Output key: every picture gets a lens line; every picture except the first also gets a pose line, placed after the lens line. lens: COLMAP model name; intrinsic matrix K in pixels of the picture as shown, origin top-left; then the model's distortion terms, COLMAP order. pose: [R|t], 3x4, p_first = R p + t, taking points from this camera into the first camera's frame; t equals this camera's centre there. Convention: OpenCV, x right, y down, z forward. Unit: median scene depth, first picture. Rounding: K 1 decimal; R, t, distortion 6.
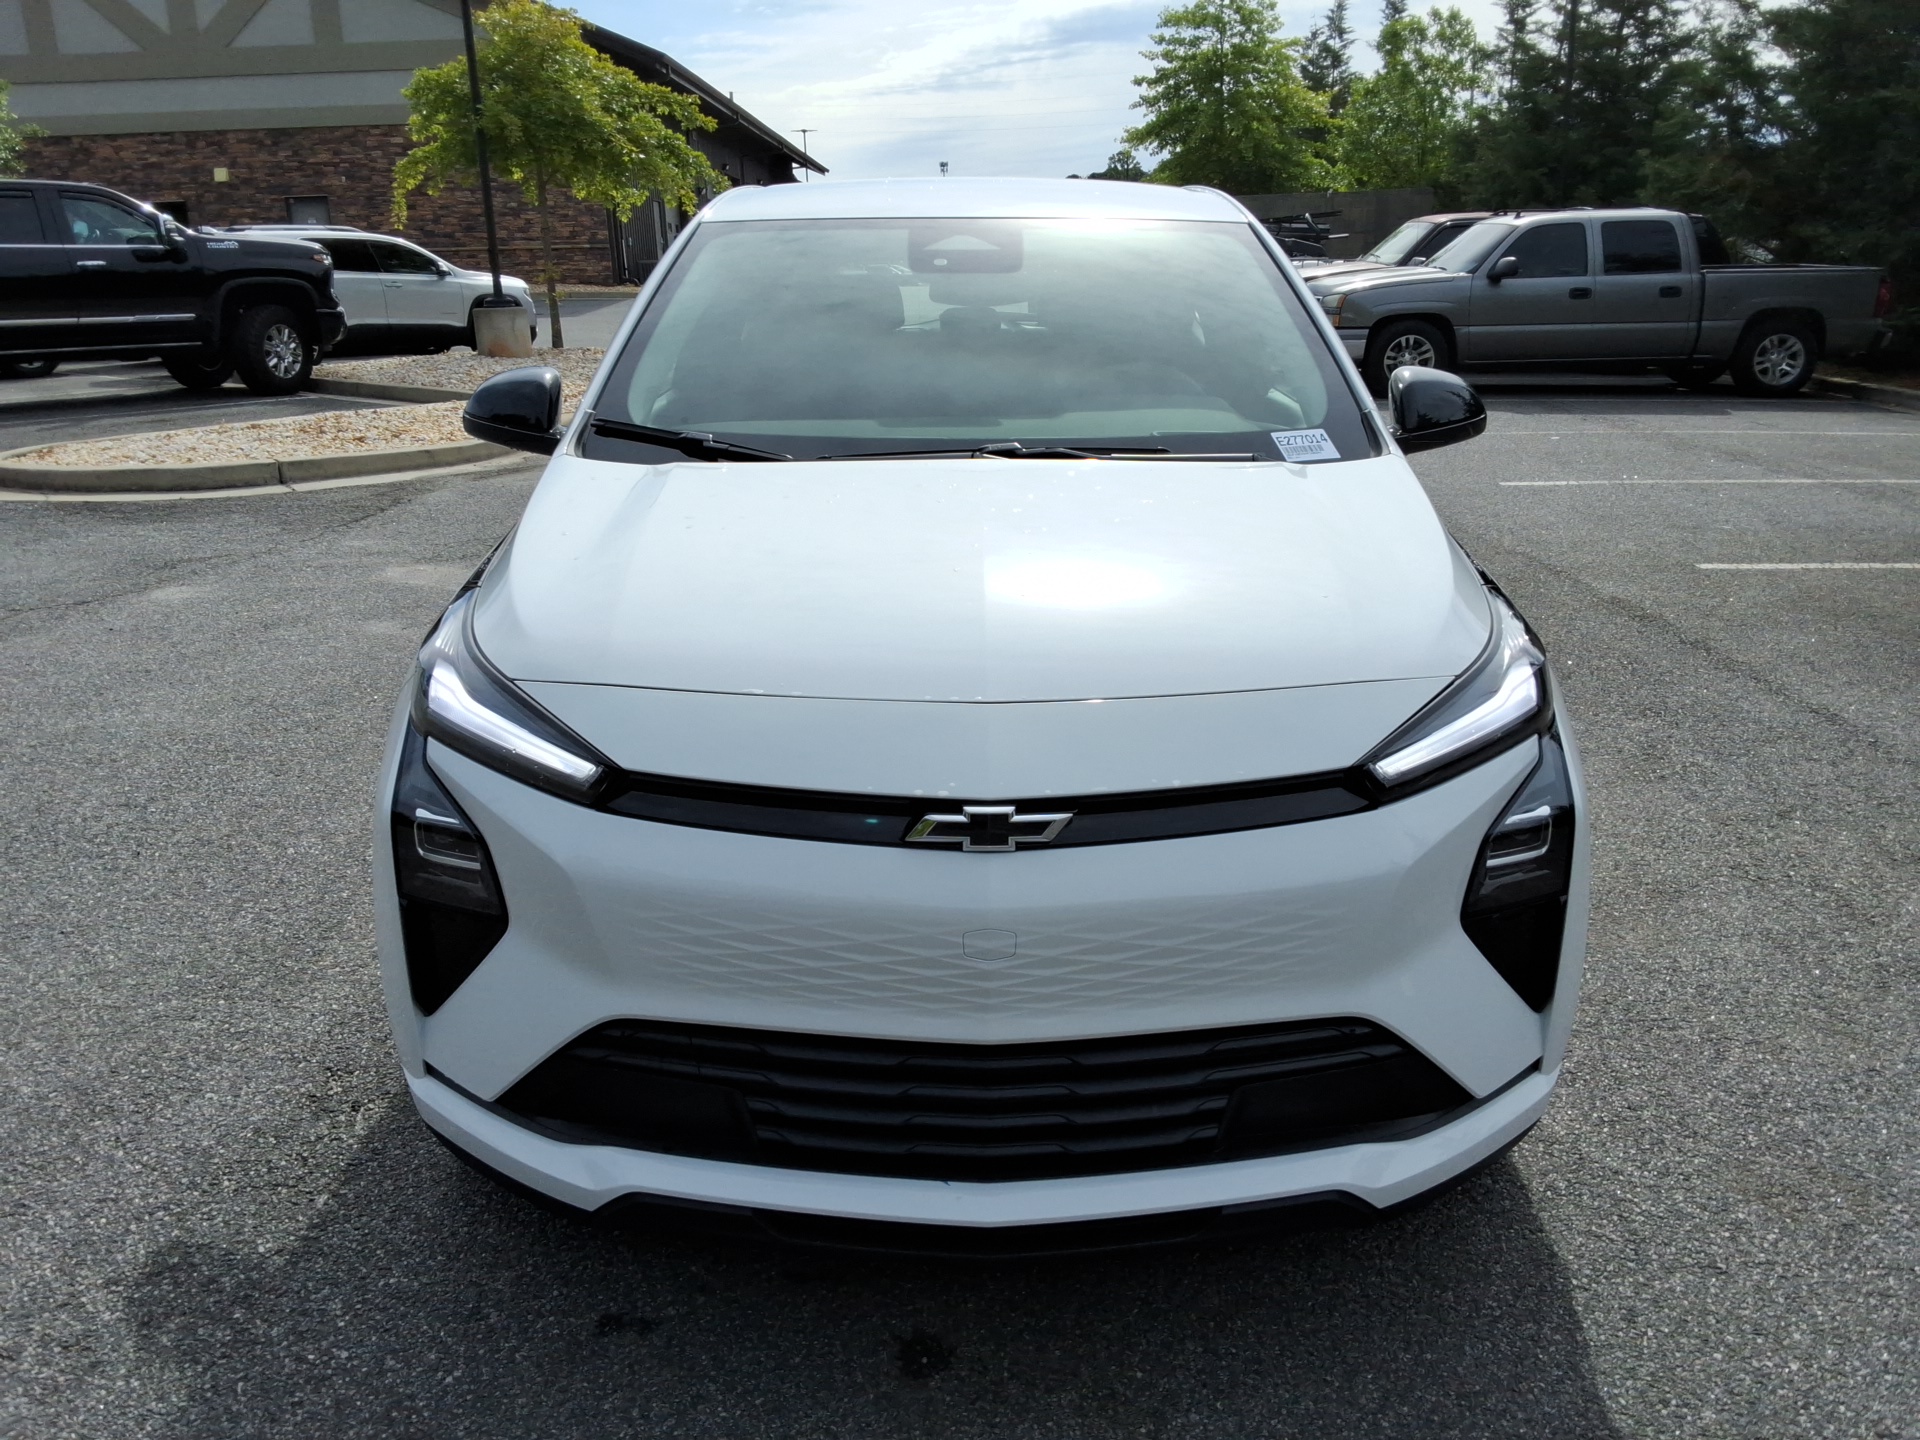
lens RADIAL K [[1547.0, 0, 973.5], [0, 1547.0, 701.2], [0, 0, 1]] dist [0.128110, -0.192579]
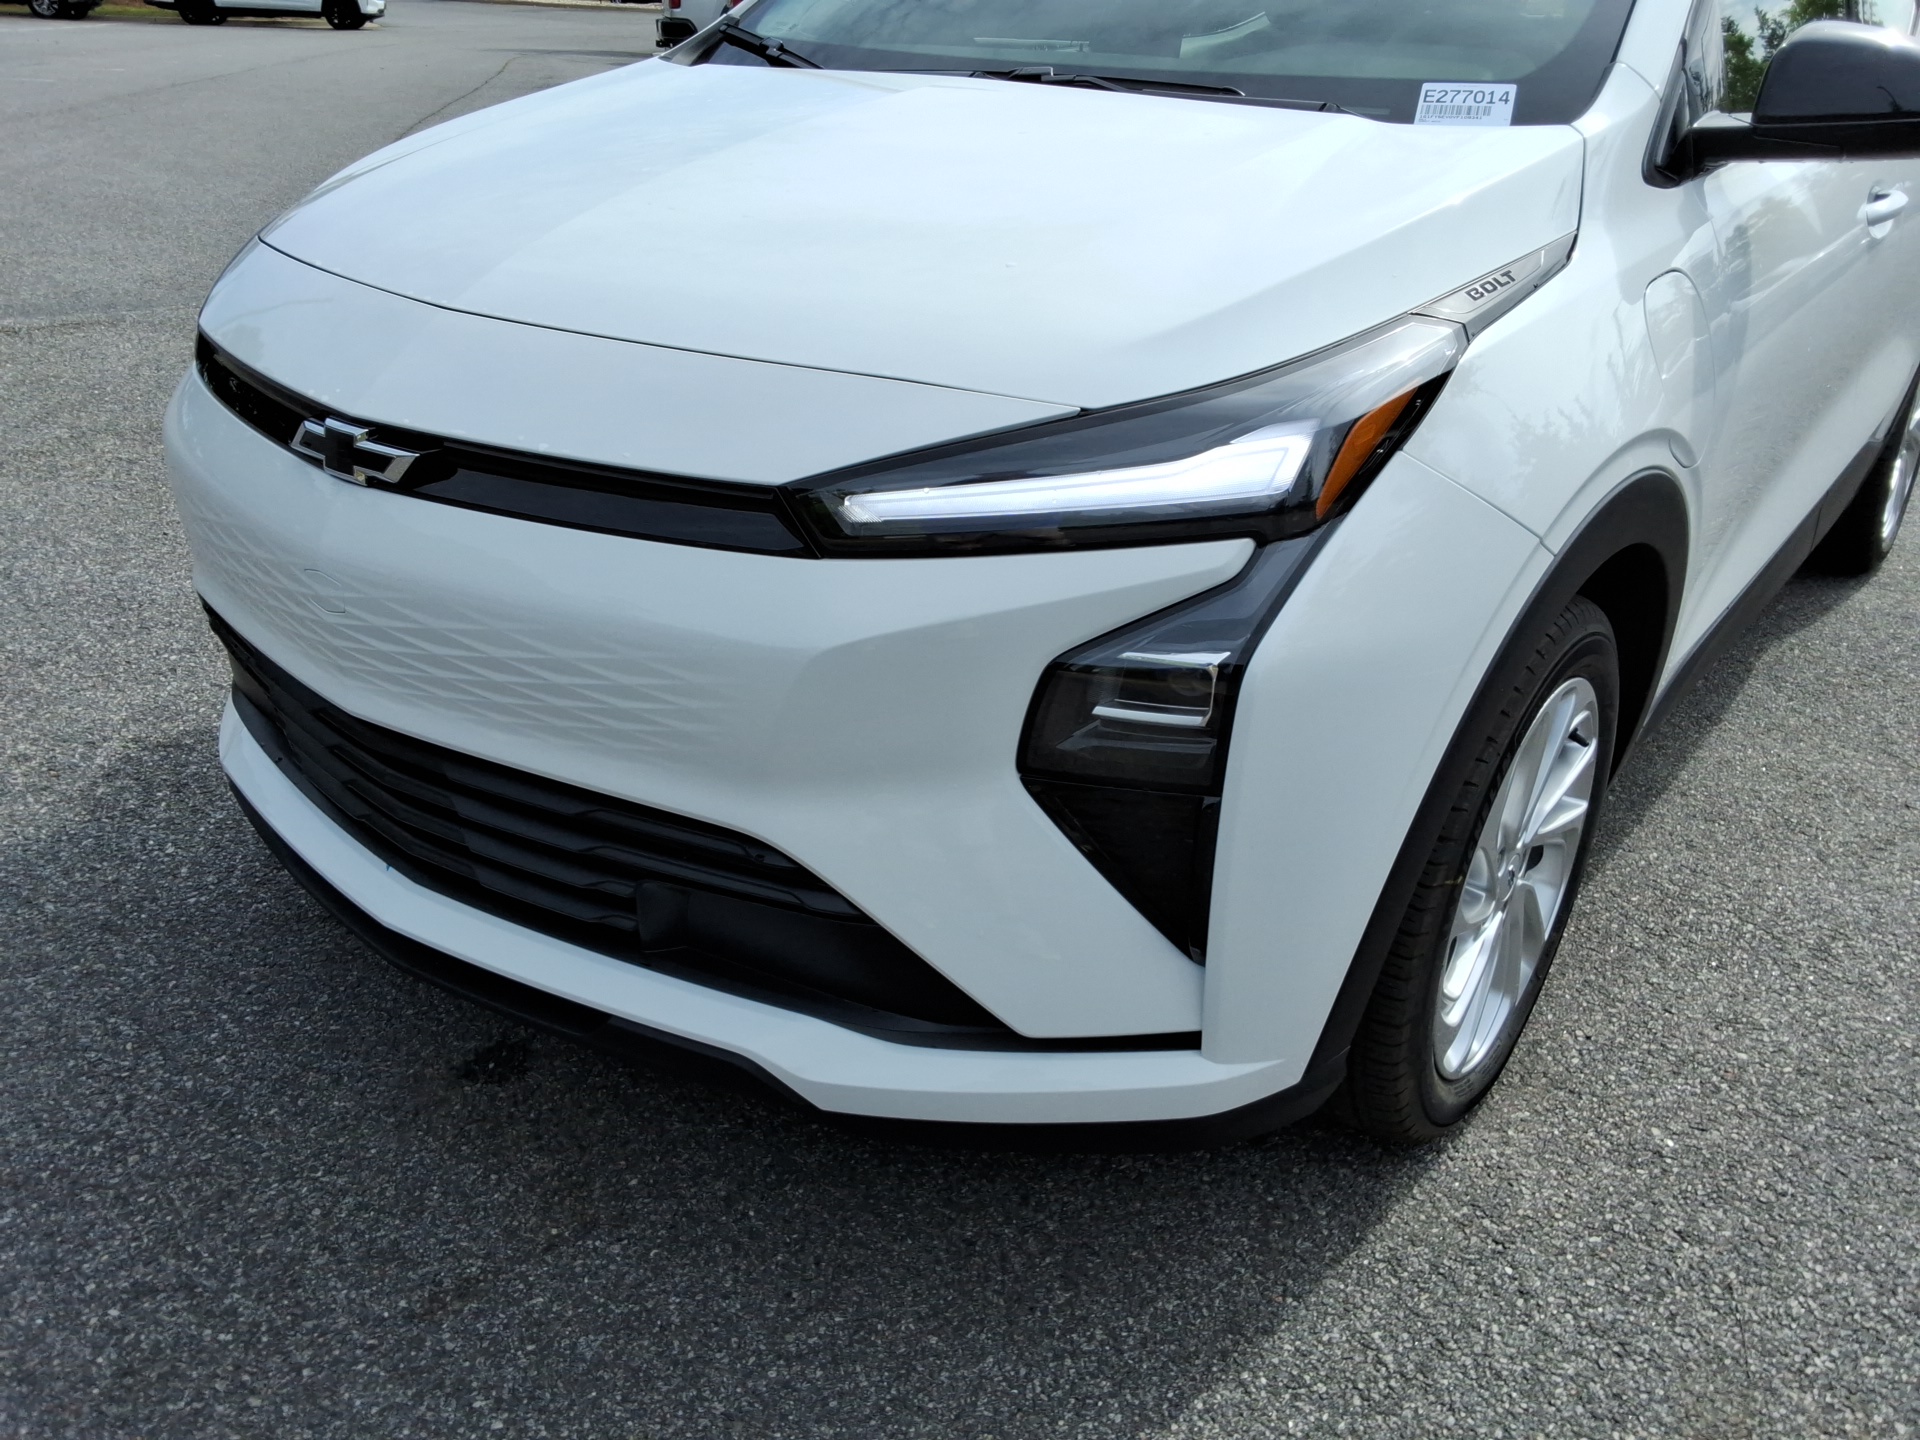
lens RADIAL K [[1547.0, 0, 973.5], [0, 1547.0, 701.2], [0, 0, 1]] dist [0.128110, -0.192579]
pose [[0.794150, 0.278554, -0.540123, 0.613910], [-0.204429, 0.959420, 0.194222, -0.014937], [0.572306, -0.043825, 0.818868, 0.424157]]
